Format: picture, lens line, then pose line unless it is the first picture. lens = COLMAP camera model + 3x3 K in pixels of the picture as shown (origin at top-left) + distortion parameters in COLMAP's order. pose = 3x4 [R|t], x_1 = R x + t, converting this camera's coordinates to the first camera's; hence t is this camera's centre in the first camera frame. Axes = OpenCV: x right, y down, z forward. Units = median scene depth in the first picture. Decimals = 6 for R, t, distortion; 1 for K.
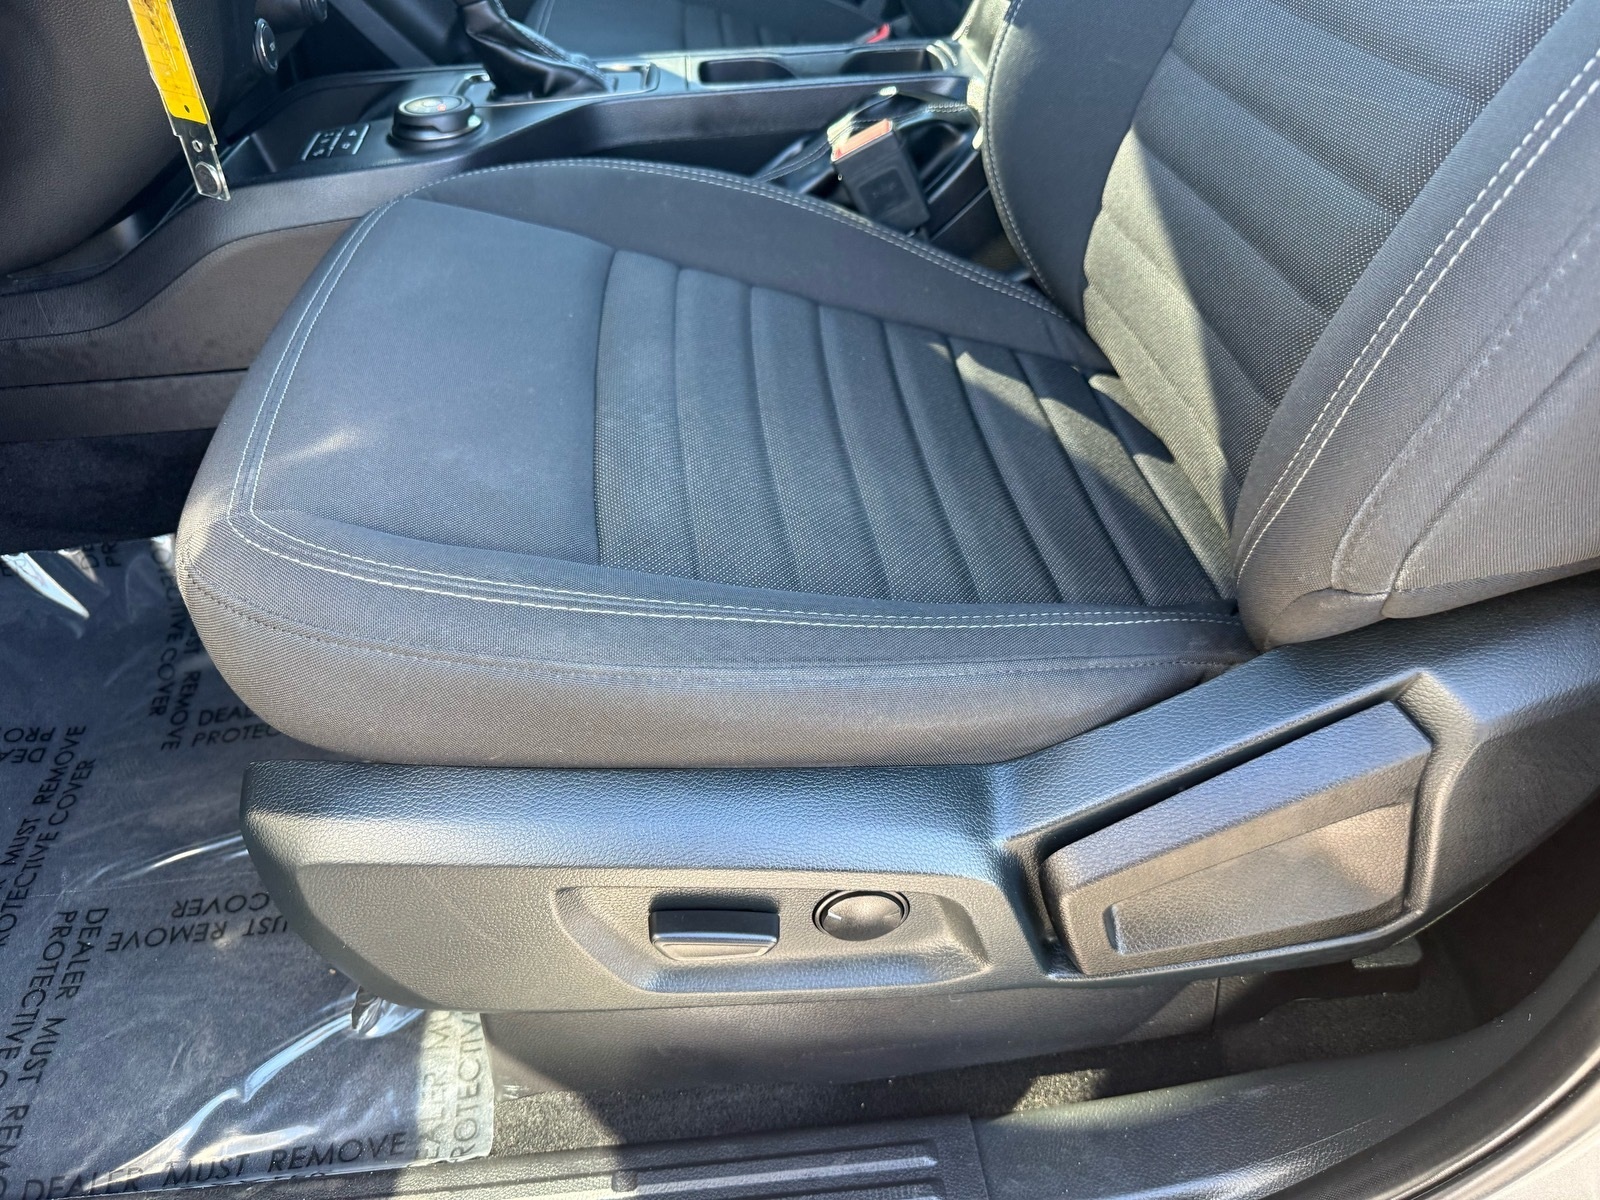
lens RADIAL K [[1152.5, 0, 786.0], [0, 1152.5, 604.2], [0, 0, 1]] dist [0.059101, -0.085551]
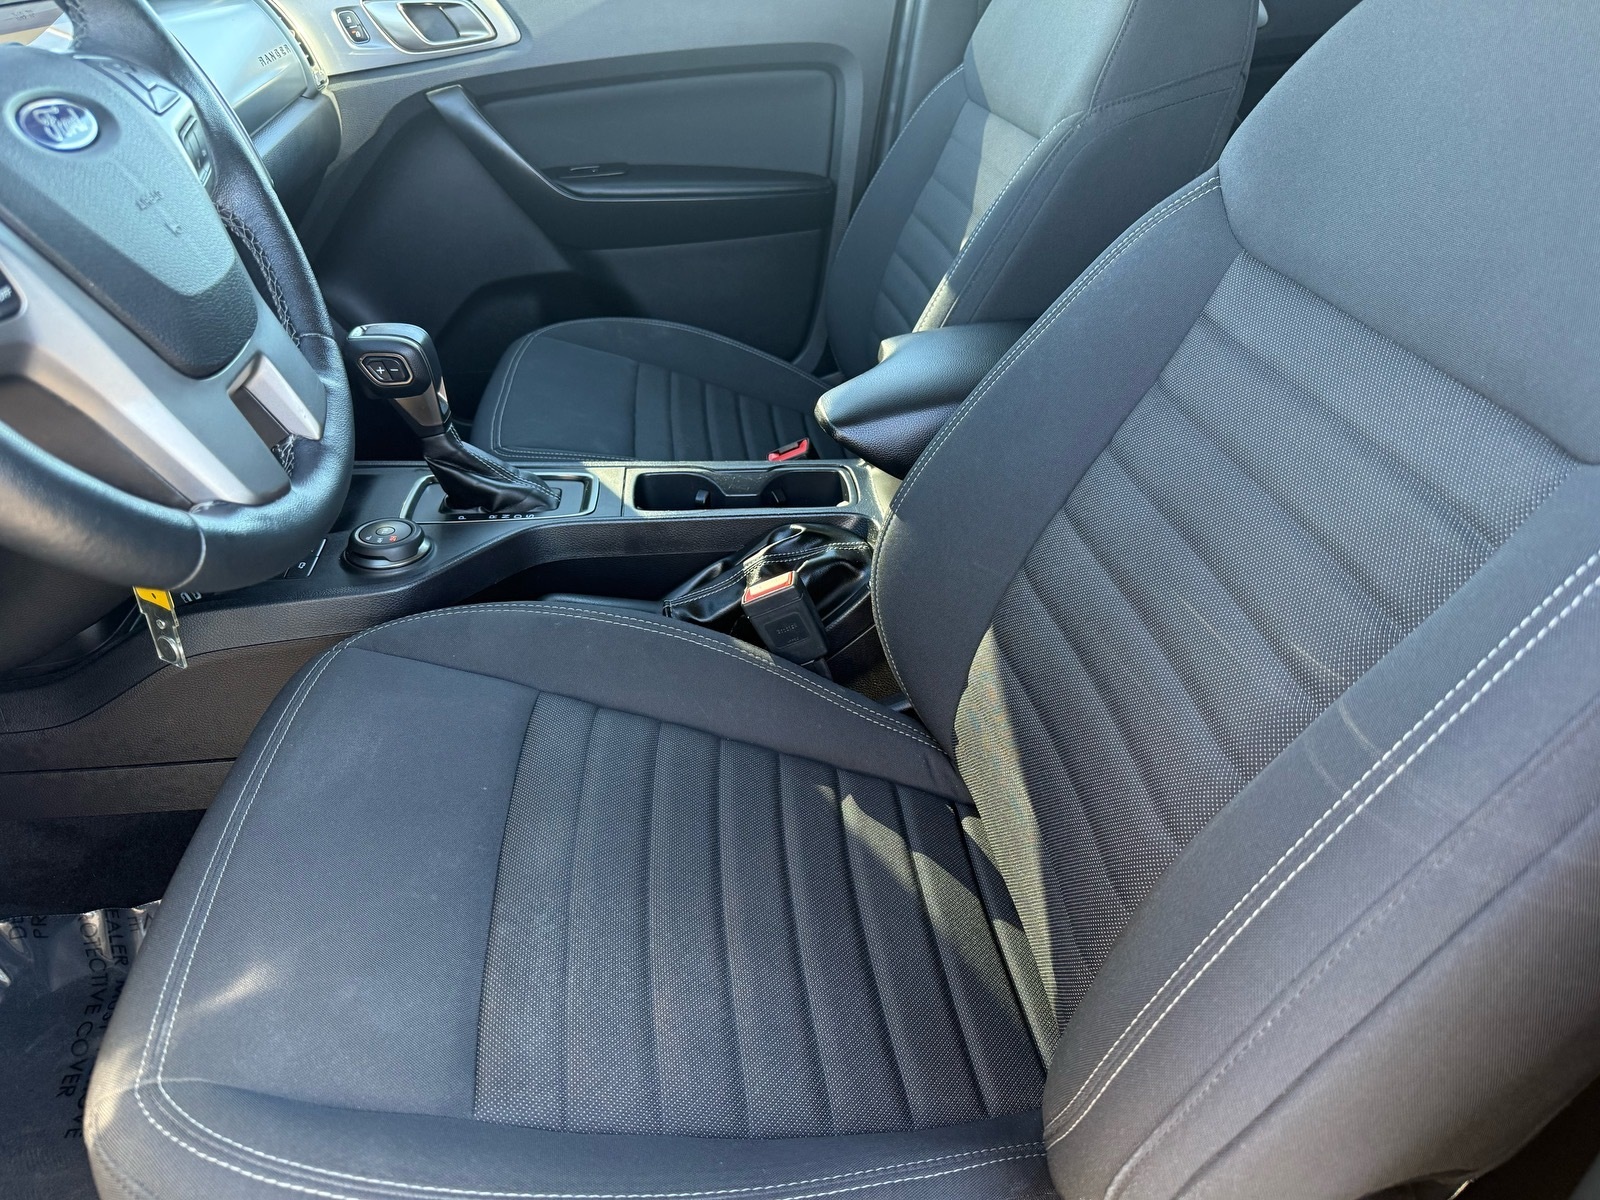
lens RADIAL K [[1152.5, 0, 786.1], [0, 1152.5, 589.4], [0, 0, 1]] dist [0.059101, -0.085551]
pose [[0.998600, 0.043623, 0.029926, 0.053641], [-0.038850, 0.988694, -0.144830, -0.255400], [-0.035905, 0.143465, 0.989004, -0.118267]]
